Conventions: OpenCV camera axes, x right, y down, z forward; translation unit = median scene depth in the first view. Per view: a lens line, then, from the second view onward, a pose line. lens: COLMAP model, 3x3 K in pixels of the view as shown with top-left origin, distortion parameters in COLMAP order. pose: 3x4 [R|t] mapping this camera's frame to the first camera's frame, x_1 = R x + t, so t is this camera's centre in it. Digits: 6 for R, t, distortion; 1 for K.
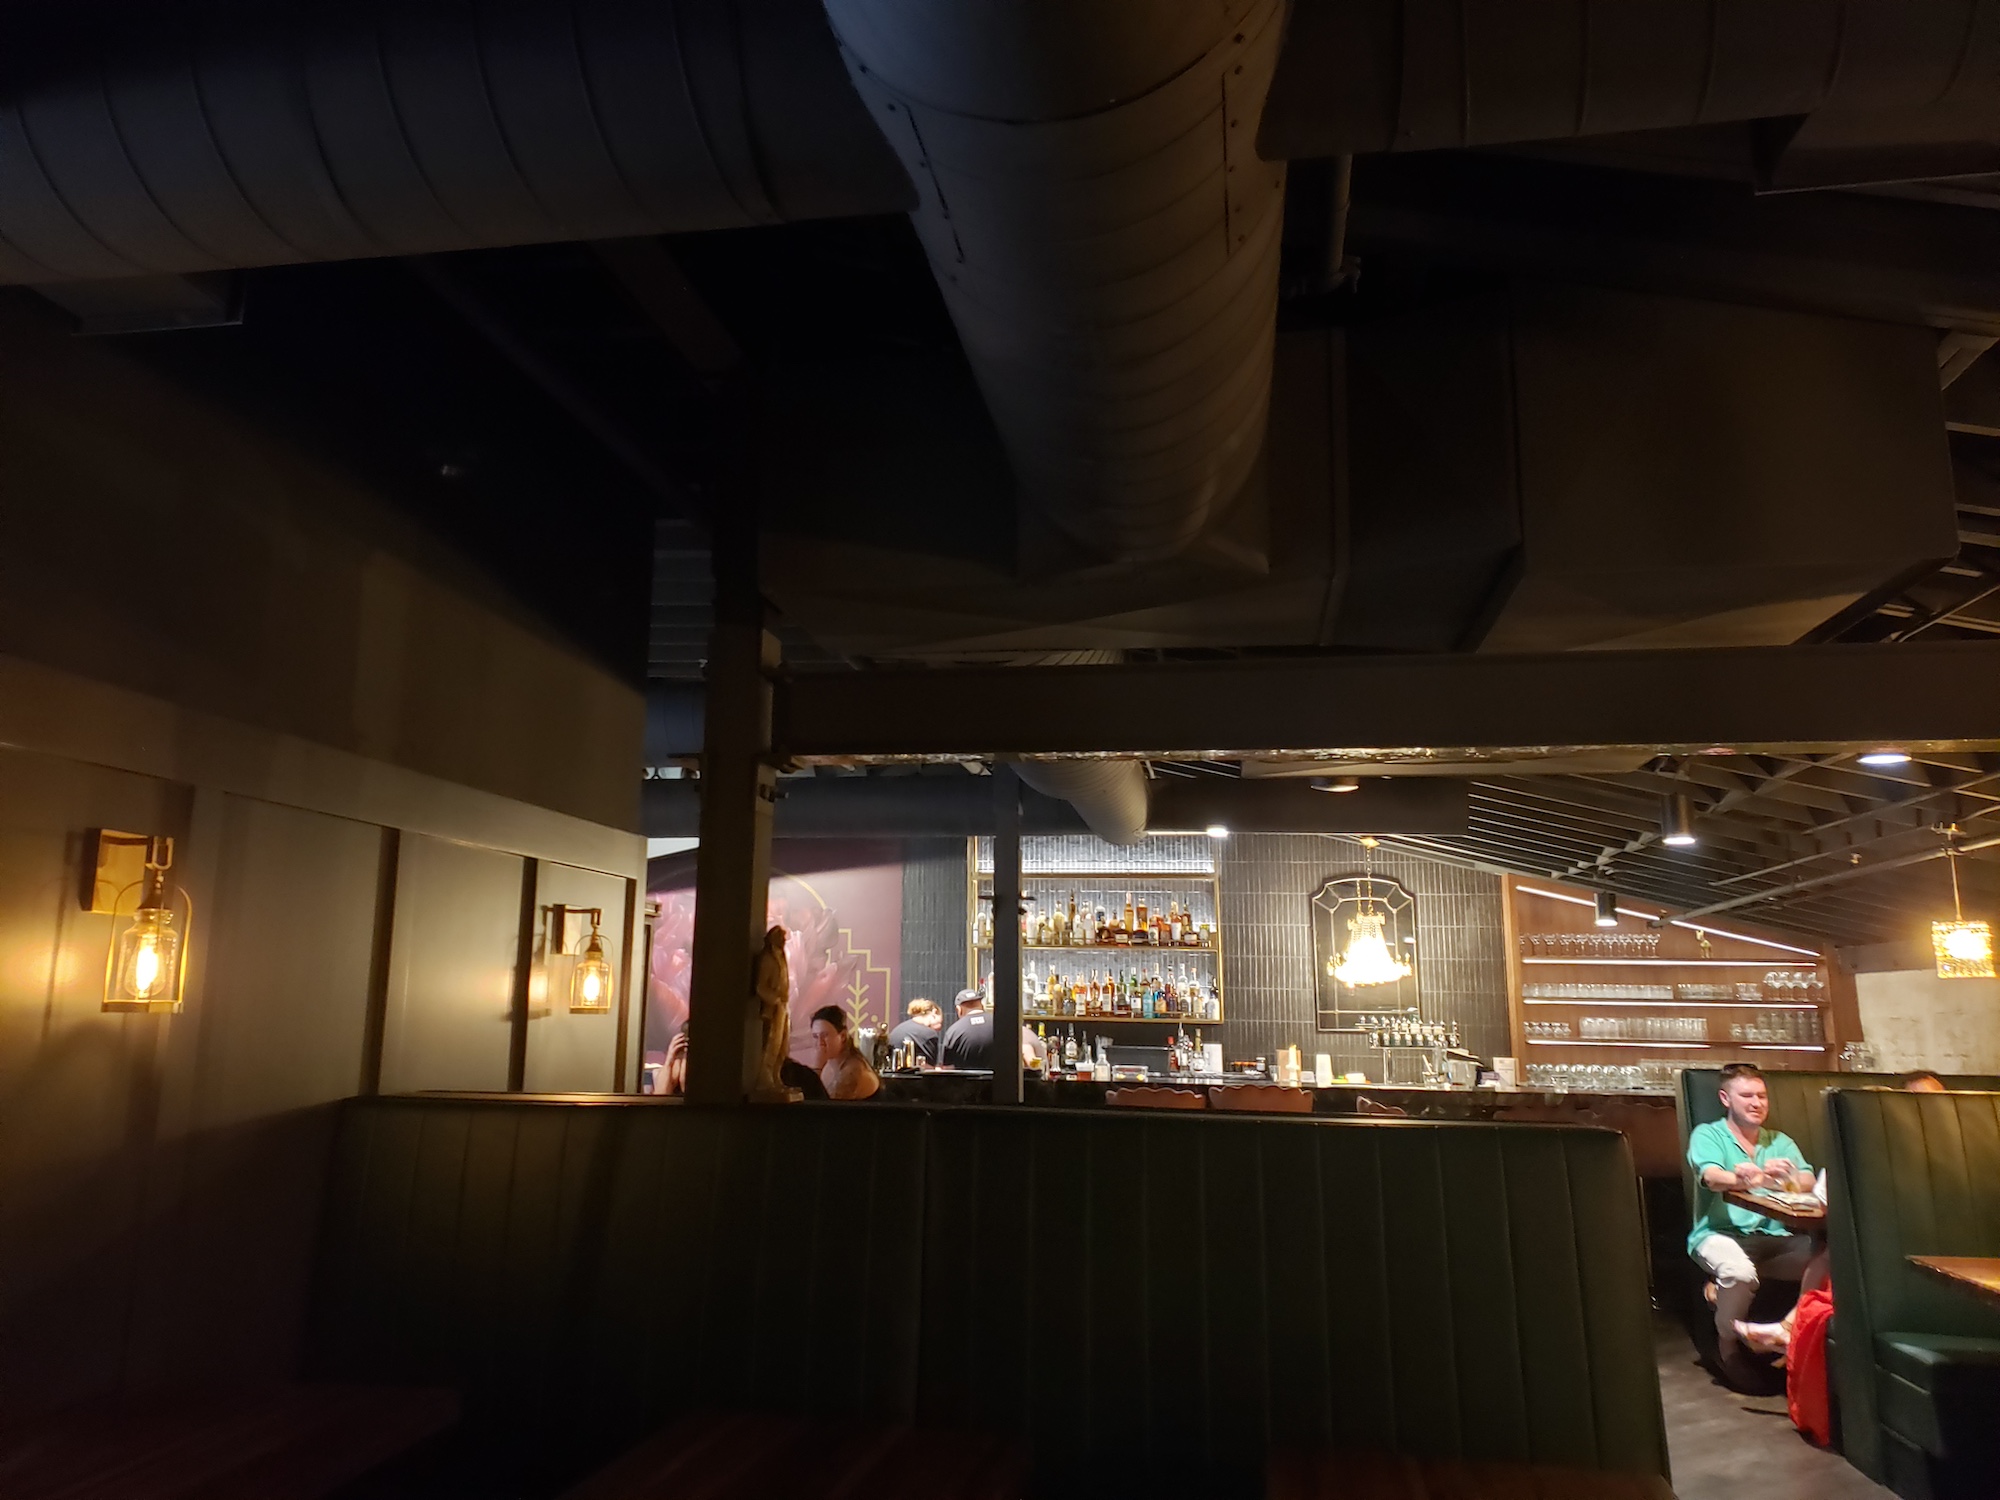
lens RADIAL K [[1533.6, 0, 1000.7], [0, 1533.6, 747.2], [0, 0, 1]] dist [-0.000553, -0.000175]
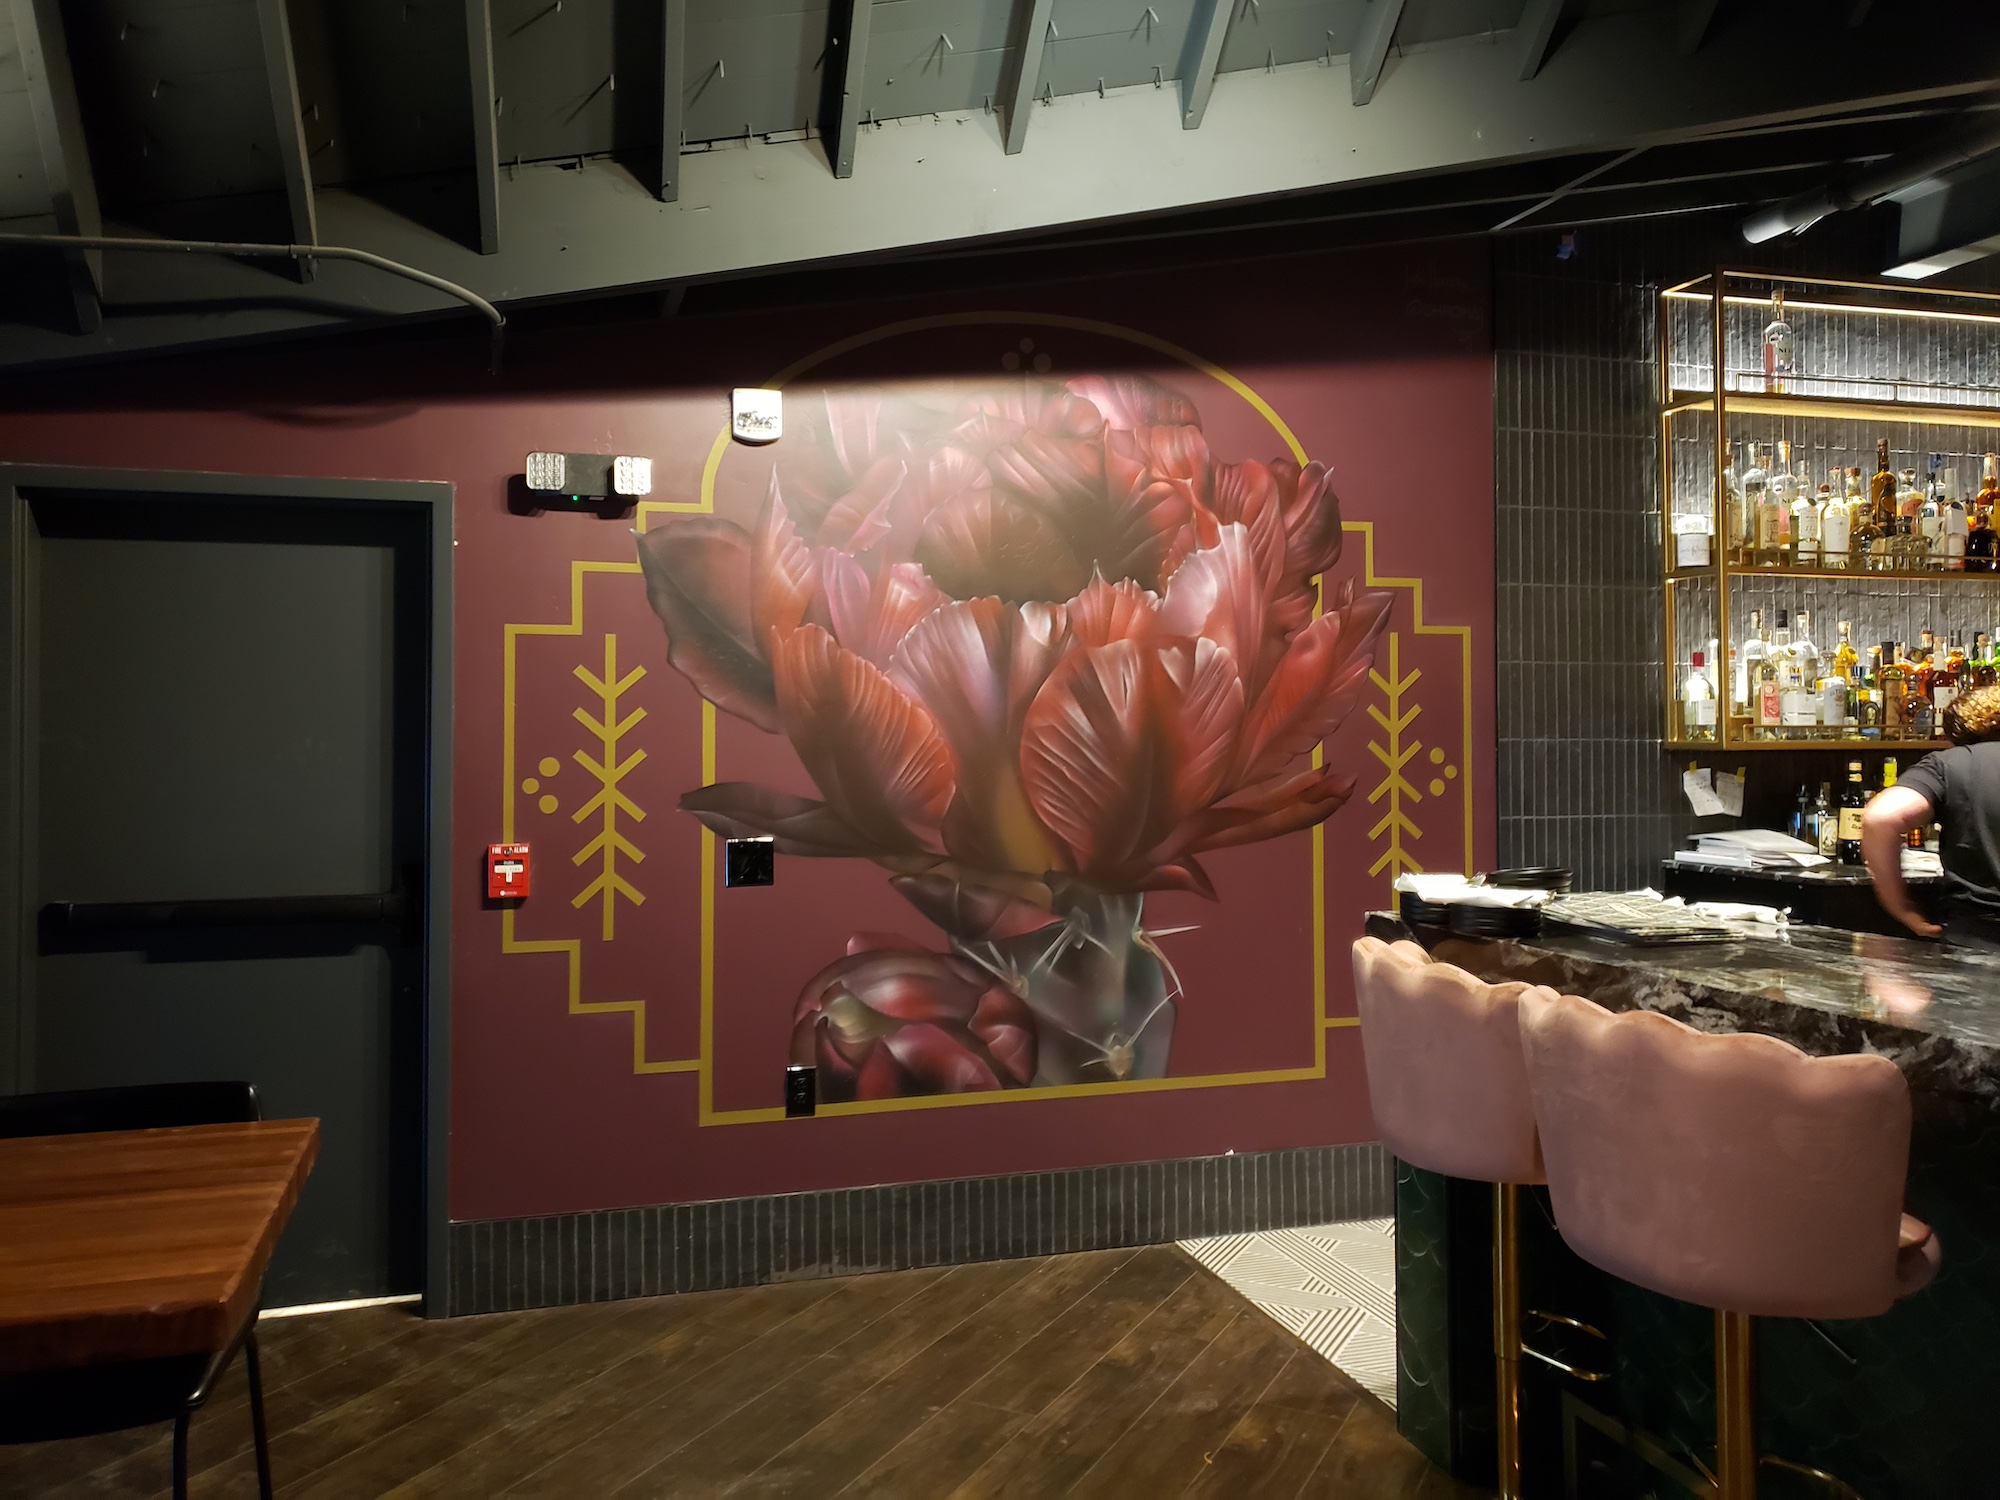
lens RADIAL K [[1533.6, 0, 998.7], [0, 1533.6, 750.1], [0, 0, 1]] dist [-0.000553, -0.000175]
pose [[0.972355, -0.018462, -0.232776, -0.100226], [0.056017, 0.986202, 0.155778, 0.110102], [0.226688, -0.164511, 0.959973, 0.609625]]
